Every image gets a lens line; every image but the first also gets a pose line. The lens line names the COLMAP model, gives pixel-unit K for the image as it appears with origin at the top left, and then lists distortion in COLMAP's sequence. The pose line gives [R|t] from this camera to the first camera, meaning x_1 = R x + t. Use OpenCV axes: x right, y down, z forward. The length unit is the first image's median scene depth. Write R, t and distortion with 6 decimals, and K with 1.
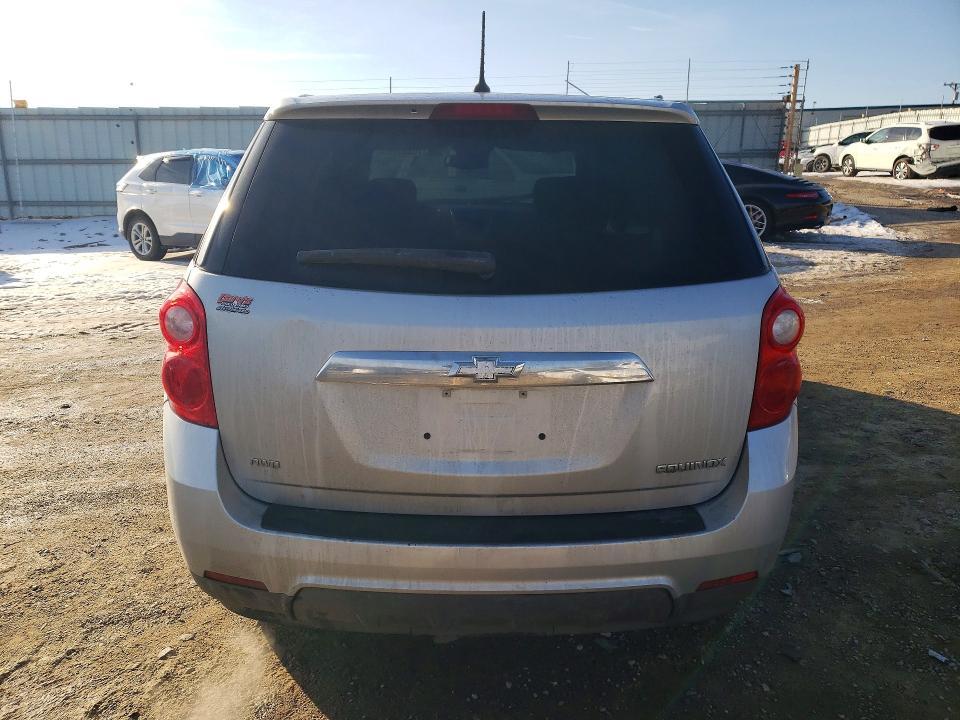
lens RADIAL K [[725.8, 0, 480.0], [0, 725.8, 360.0], [0, 0, 1]] dist [0.034428, 0.001534]
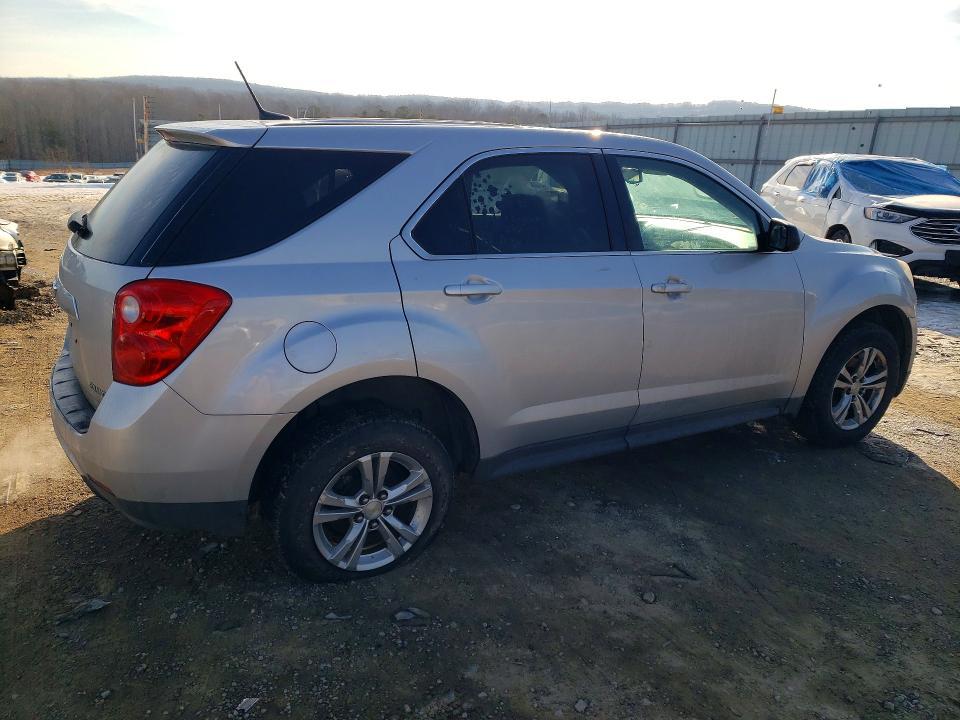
lens RADIAL K [[753.7, 0, 480.0], [0, 753.7, 360.0], [0, 0, 1]] dist [0.008573, -0.001724]
pose [[0.493929, 0.256531, -0.830799, 0.229648], [-0.264327, 0.954567, 0.137599, -0.035931], [0.828351, 0.151639, 0.539296, 0.103814]]
